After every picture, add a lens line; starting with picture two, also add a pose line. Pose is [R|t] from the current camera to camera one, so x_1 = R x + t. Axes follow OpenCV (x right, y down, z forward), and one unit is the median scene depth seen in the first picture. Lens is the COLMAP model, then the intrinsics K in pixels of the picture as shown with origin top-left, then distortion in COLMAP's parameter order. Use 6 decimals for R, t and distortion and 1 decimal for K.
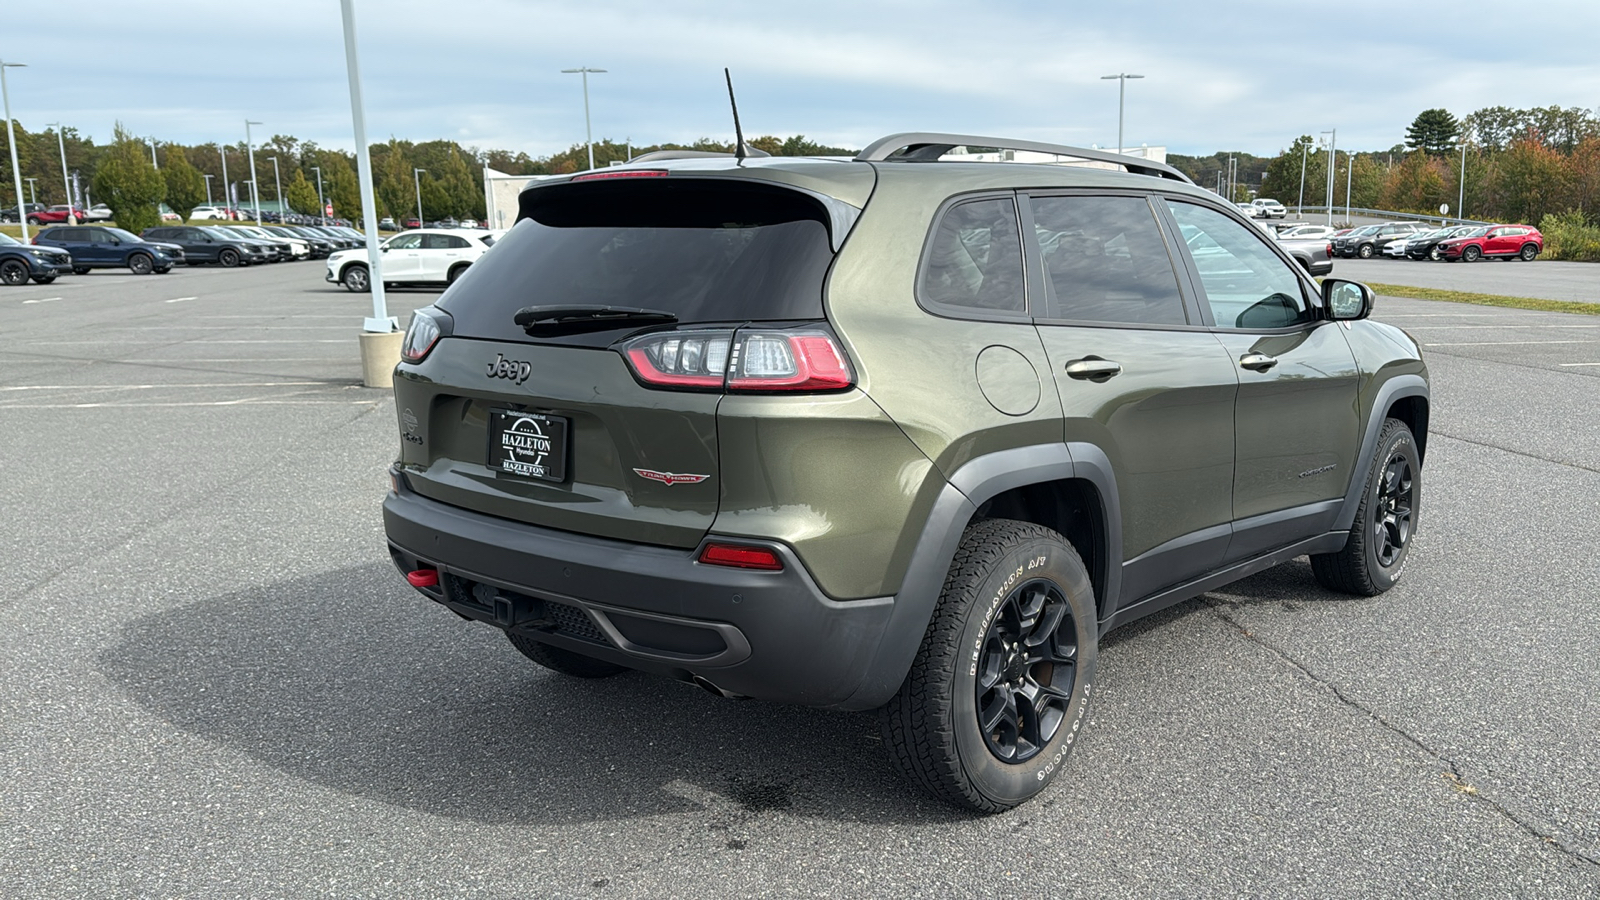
lens RADIAL K [[1298.5, 0, 825.2], [0, 1298.5, 487.0], [0, 0, 1]] dist [0.105835, -0.173332]
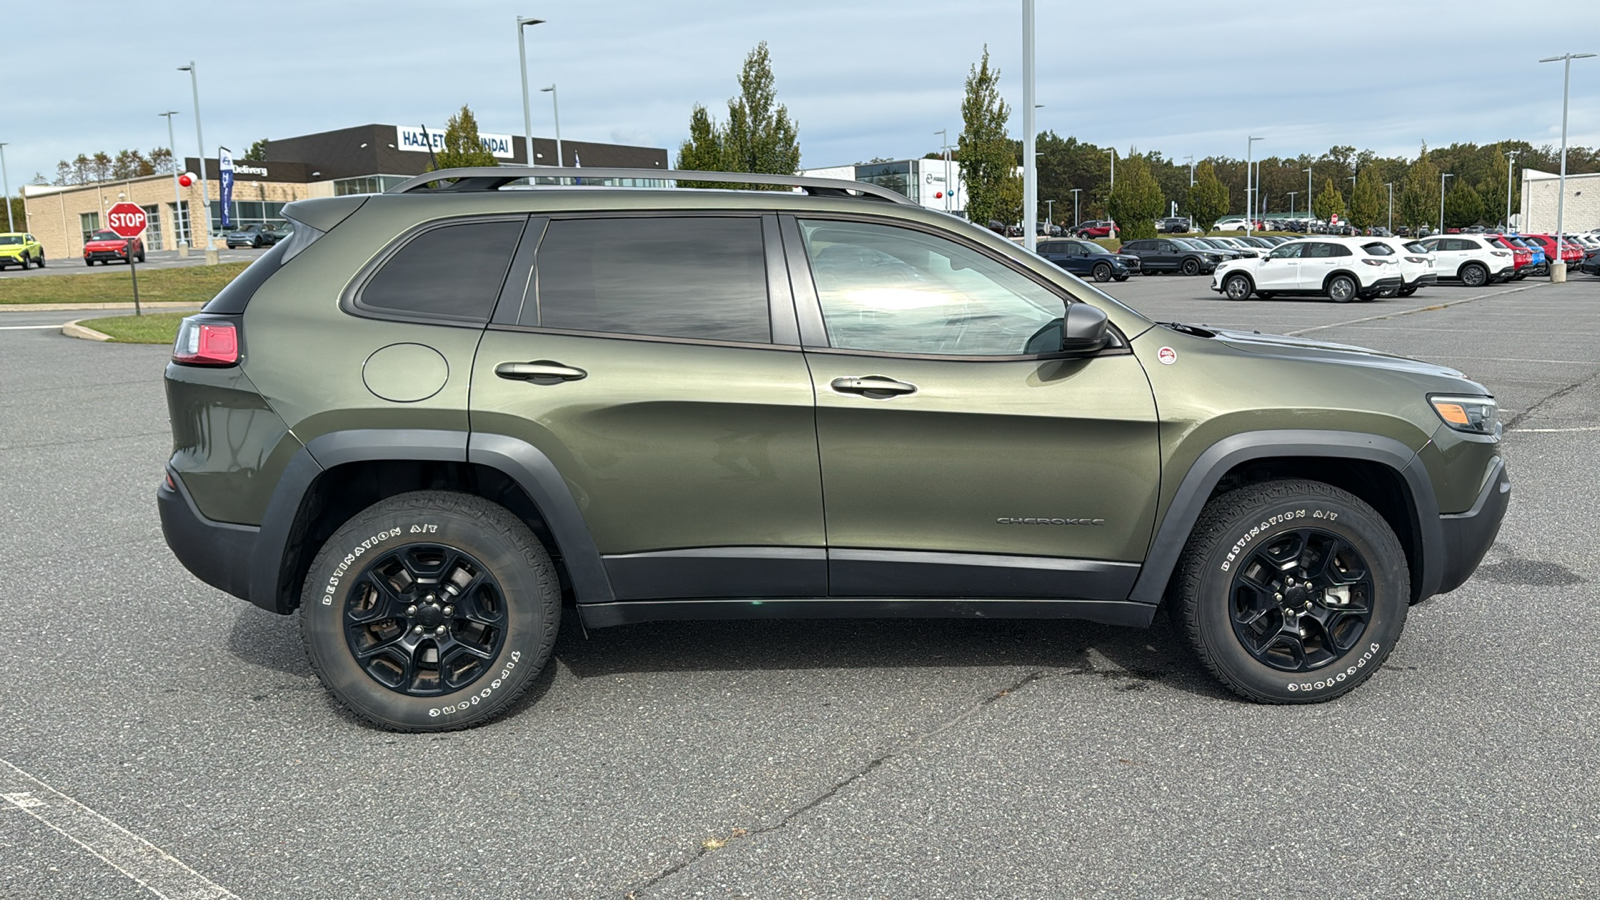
lens RADIAL K [[1298.6, 0, 834.0], [0, 1298.6, 460.5], [0, 0, 1]] dist [0.132344, -0.228934]
pose [[0.721955, 0.108028, -0.683455, 0.994460], [-0.125781, 0.991770, 0.023894, -0.063145], [0.680412, 0.068715, 0.729601, 0.304890]]
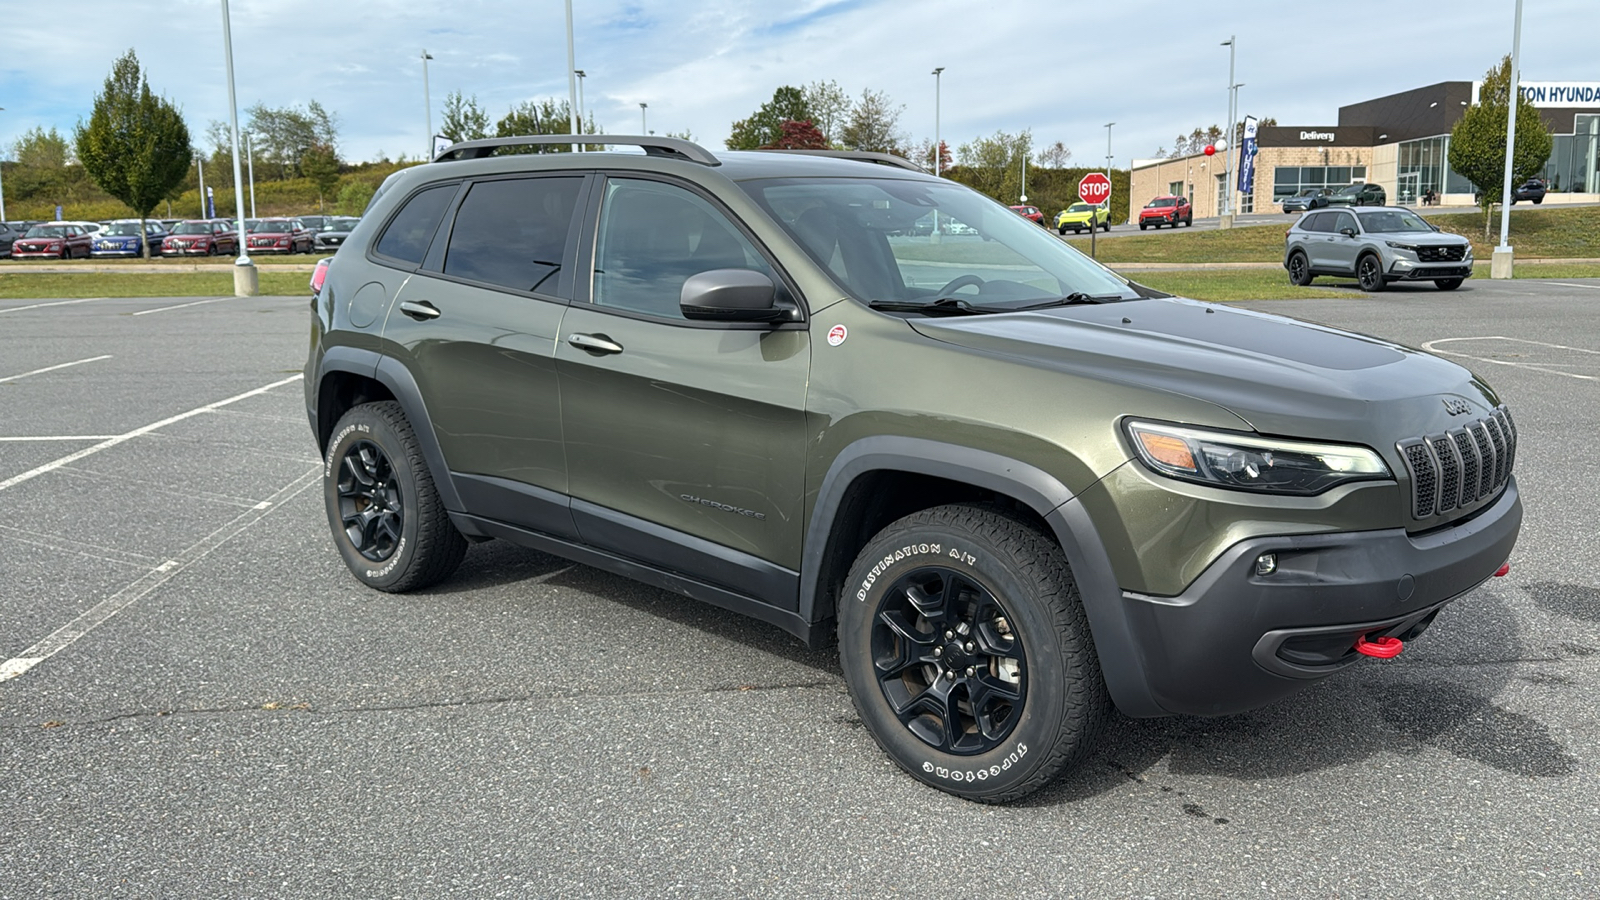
lens RADIAL K [[1288.3, 0, 805.4], [0, 1288.3, 447.9], [0, 0, 1]] dist [0.128505, -0.215362]
pose [[-0.016140, 0.174728, -0.984485, 1.320888], [-0.183290, 0.967411, 0.174702, -0.223374], [0.982926, 0.183266, 0.016412, 1.190188]]
